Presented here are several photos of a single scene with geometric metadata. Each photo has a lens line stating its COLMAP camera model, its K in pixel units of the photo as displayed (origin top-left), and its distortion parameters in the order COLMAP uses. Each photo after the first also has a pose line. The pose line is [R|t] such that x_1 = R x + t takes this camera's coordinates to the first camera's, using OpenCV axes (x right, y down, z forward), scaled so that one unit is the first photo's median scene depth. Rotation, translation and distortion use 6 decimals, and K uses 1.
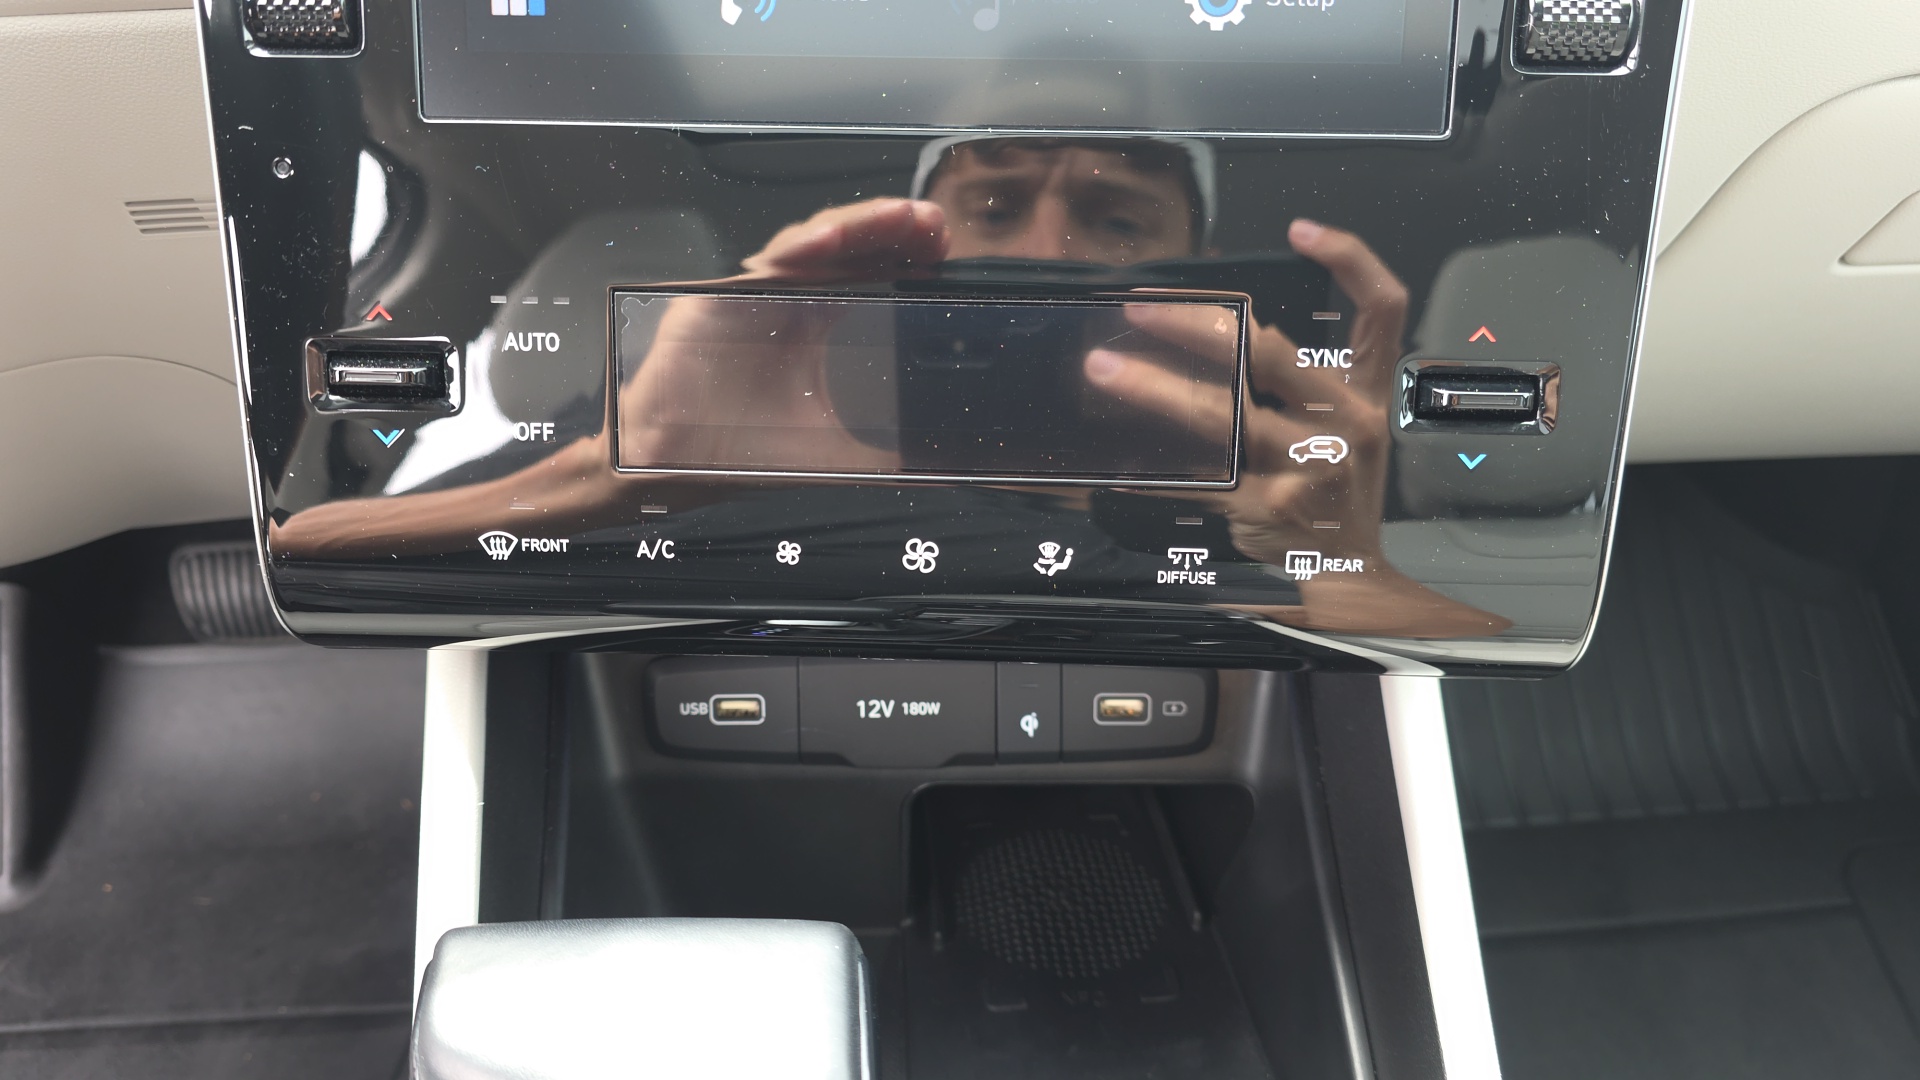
lens RADIAL K [[1311.3, 0, 943.8], [0, 1311.3, 555.9], [0, 0, 1]] dist [-0.004793, -0.011889]
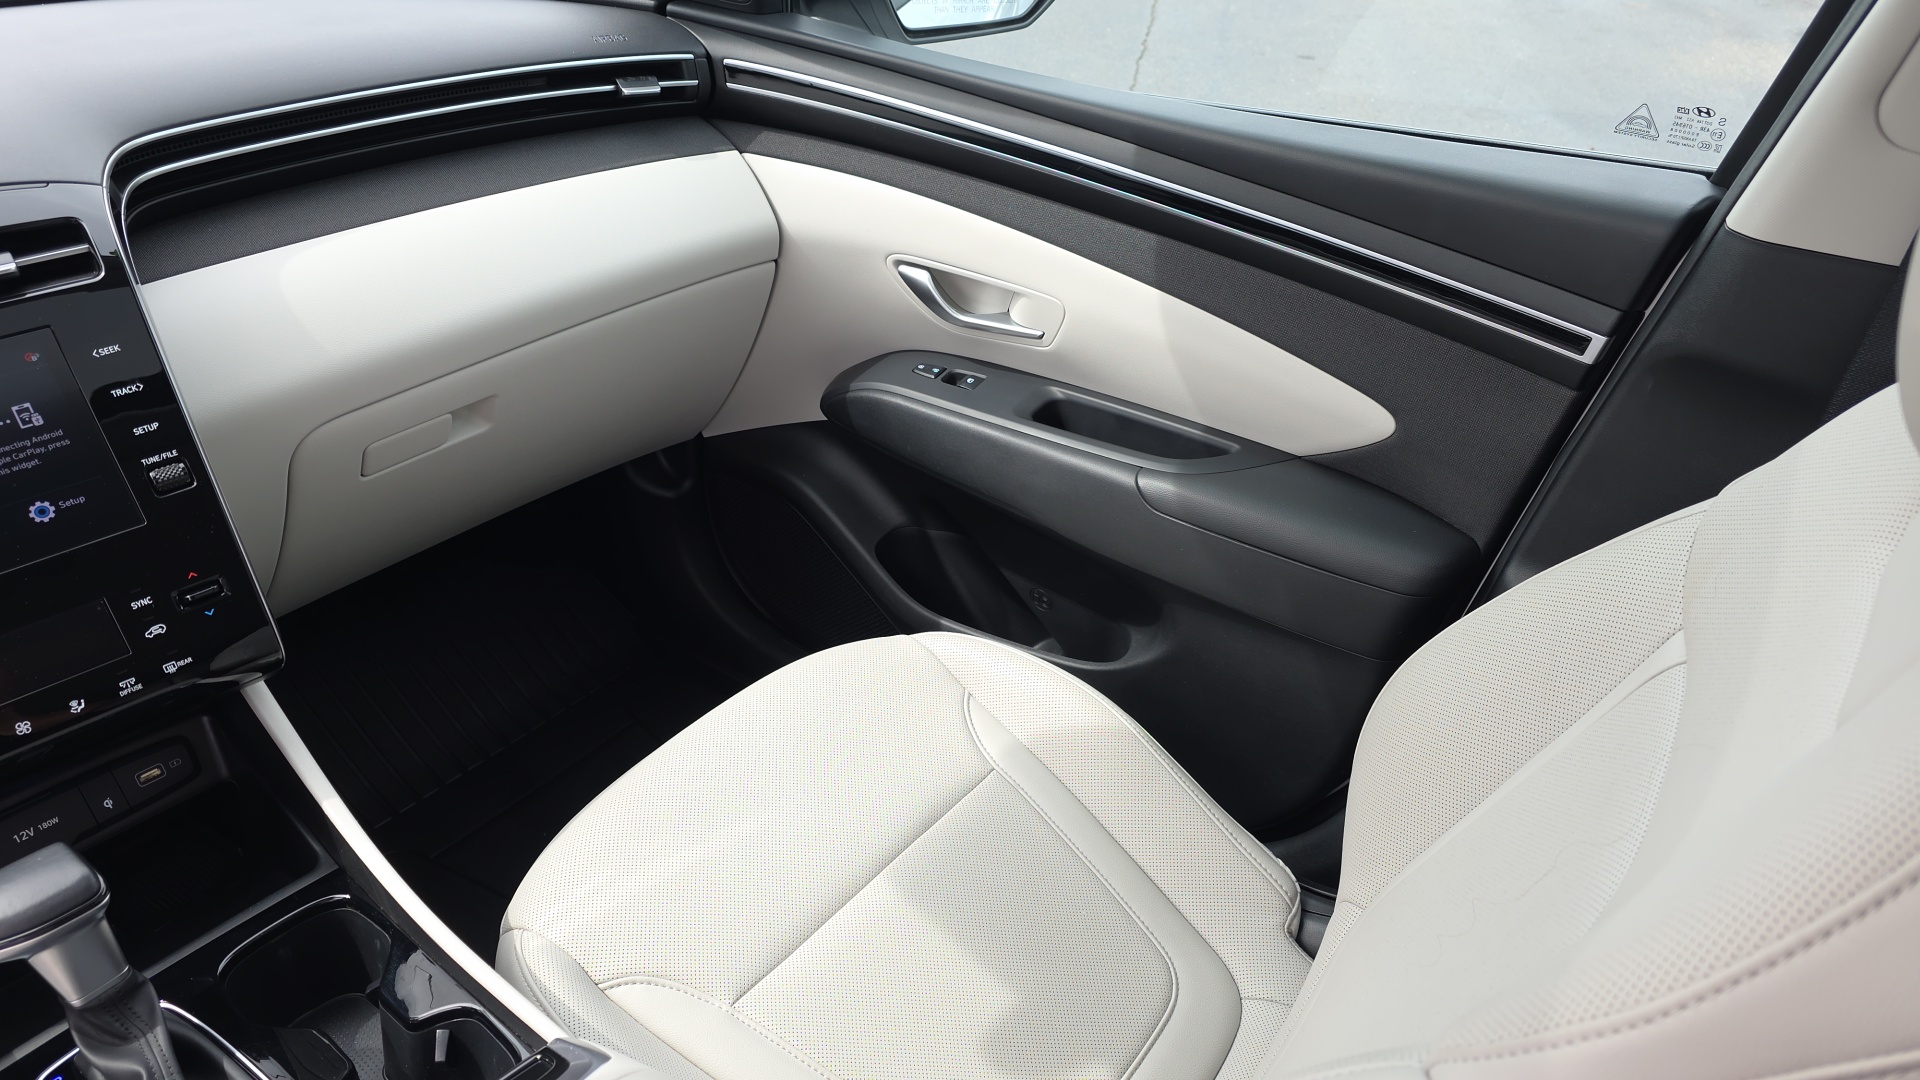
lens RADIAL K [[1294.4, 0, 940.8], [0, 1294.4, 554.9], [0, 0, 1]] dist [0.064475, -0.067593]
pose [[0.672586, -0.394364, 0.626183, -0.296532], [0.457206, 0.886802, 0.067414, 0.359366], [-0.581886, 0.240953, 0.776756, -2.260743]]
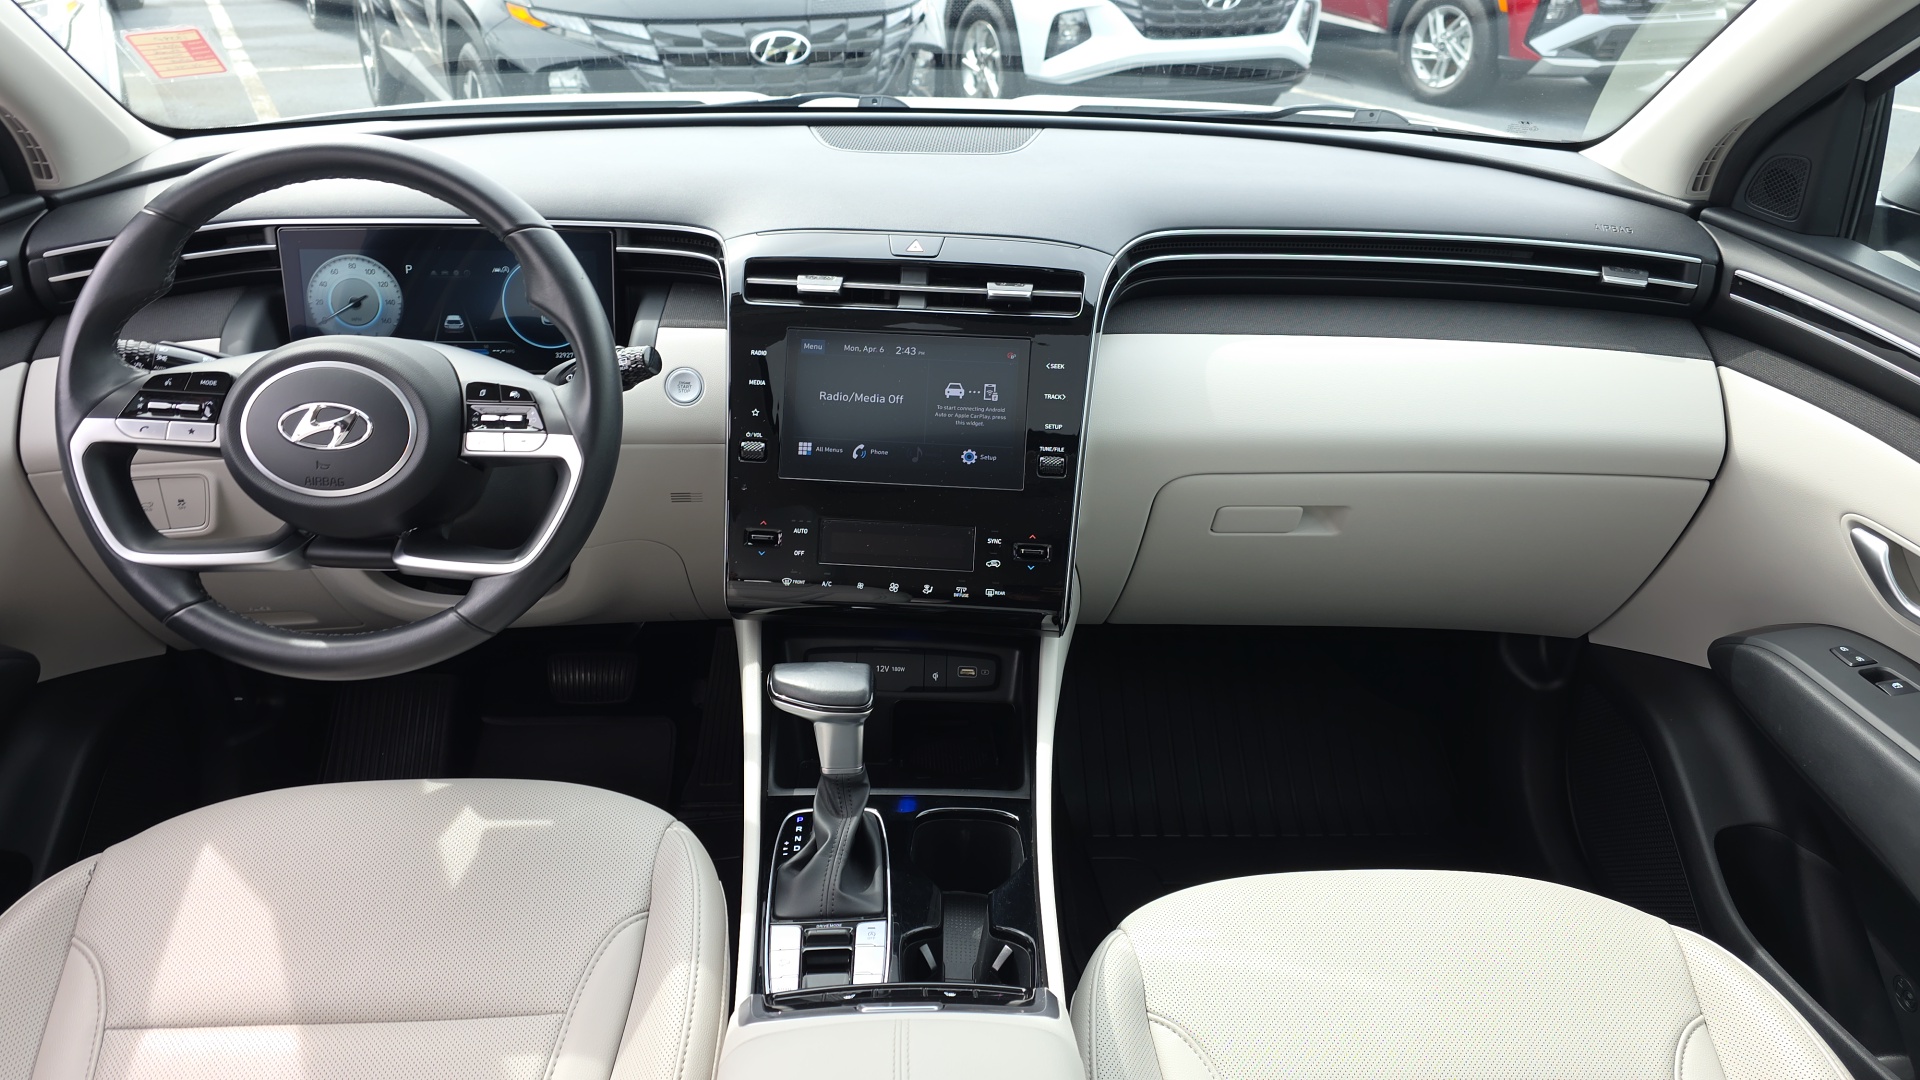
lens RADIAL K [[1294.4, 0, 947.6], [0, 1294.4, 534.5], [0, 0, 1]] dist [0.064475, -0.067593]
pose [[0.998854, 0.034027, -0.033662, 0.260067], [-0.041083, 0.970344, -0.238210, 0.739219], [0.024558, 0.239320, 0.970630, -2.714580]]
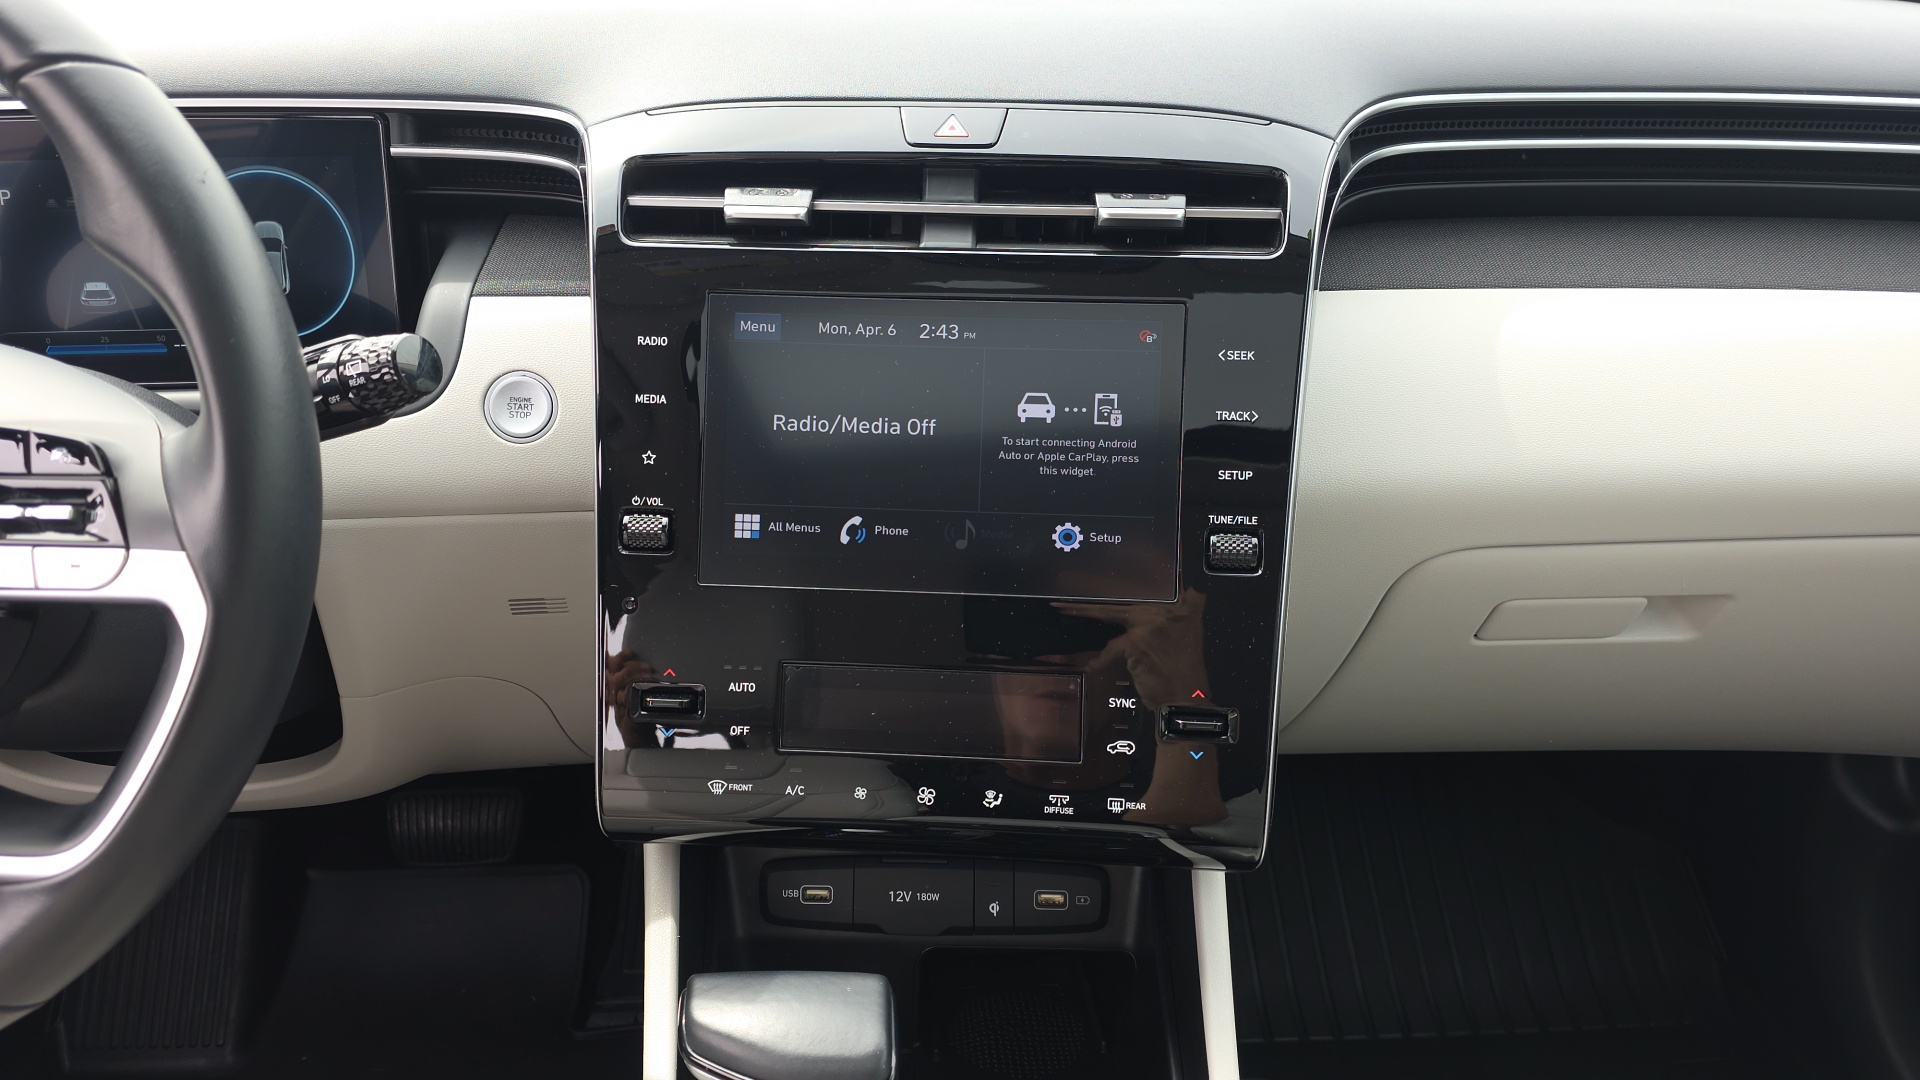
lens RADIAL K [[1294.4, 0, 928.7], [0, 1294.4, 559.7], [0, 0, 1]] dist [0.064475, -0.067593]
pose [[0.999397, 0.014896, -0.031352, 0.041542], [-0.020828, 0.979914, -0.198328, 0.037702], [0.027768, 0.198861, 0.979634, -0.996904]]
